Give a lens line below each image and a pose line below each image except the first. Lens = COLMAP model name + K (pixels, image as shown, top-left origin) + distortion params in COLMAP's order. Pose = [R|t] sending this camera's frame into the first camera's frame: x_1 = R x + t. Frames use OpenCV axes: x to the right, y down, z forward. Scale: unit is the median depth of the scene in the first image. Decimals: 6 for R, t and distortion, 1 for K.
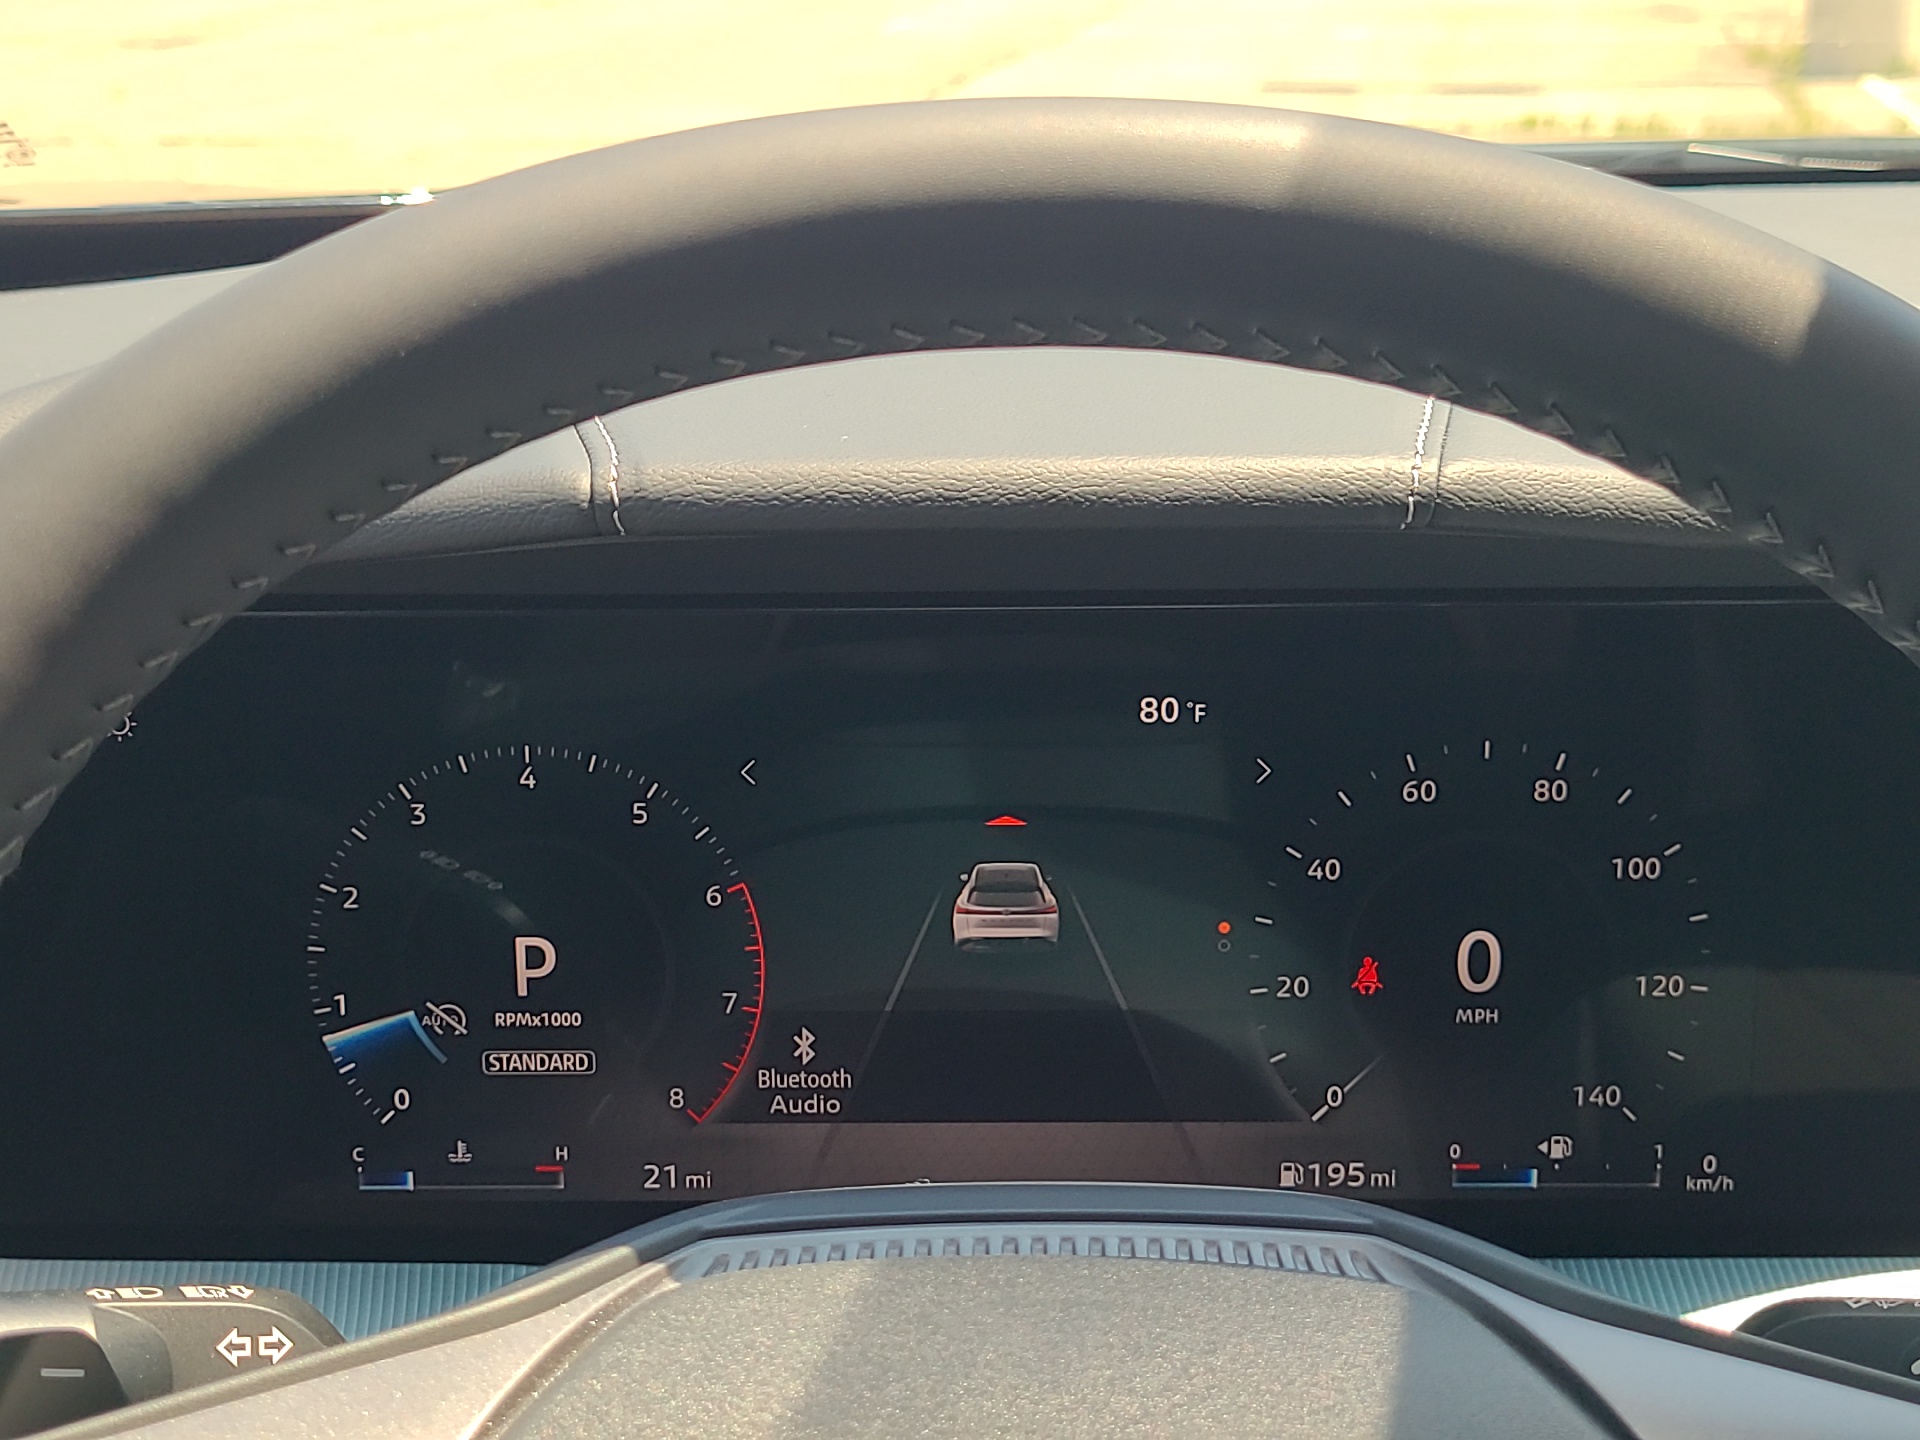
lens RADIAL K [[2849.3, 0, 904.3], [0, 2849.3, 719.2], [0, 0, 1]] dist [0.012285, 0.012581]
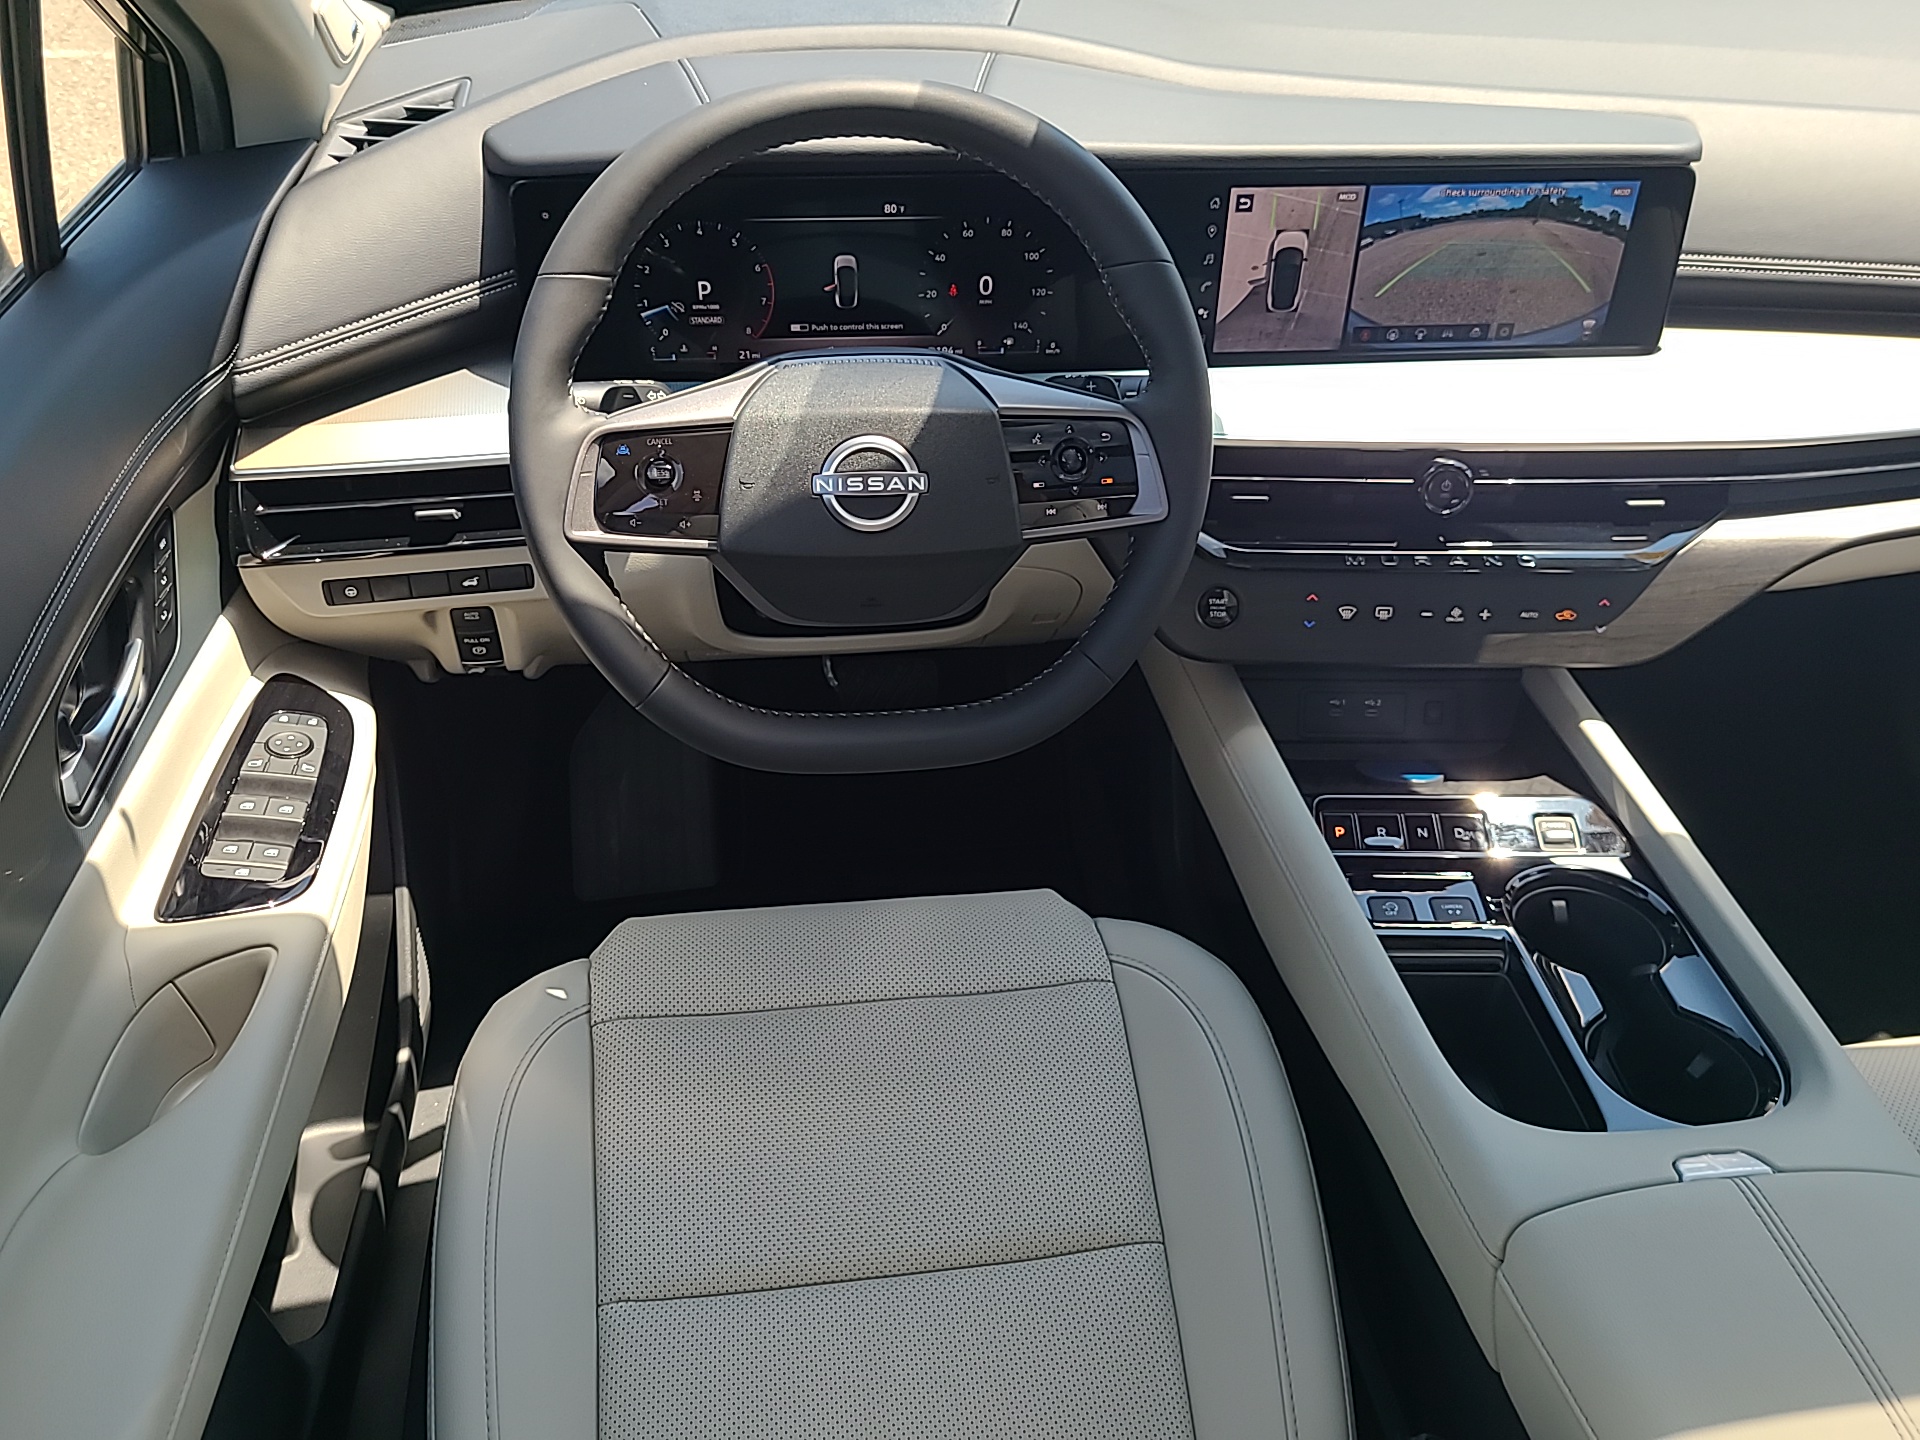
lens RADIAL K [[1485.9, 0, 960.0], [0, 1485.9, 720.0], [0, 0, 1]] dist [-0.002631, -0.002031]
pose [[0.992261, -0.046555, 0.115115, -0.056604], [0.000647, 0.928984, 0.370119, -0.088800], [-0.124171, -0.367180, 0.921824, -0.815287]]
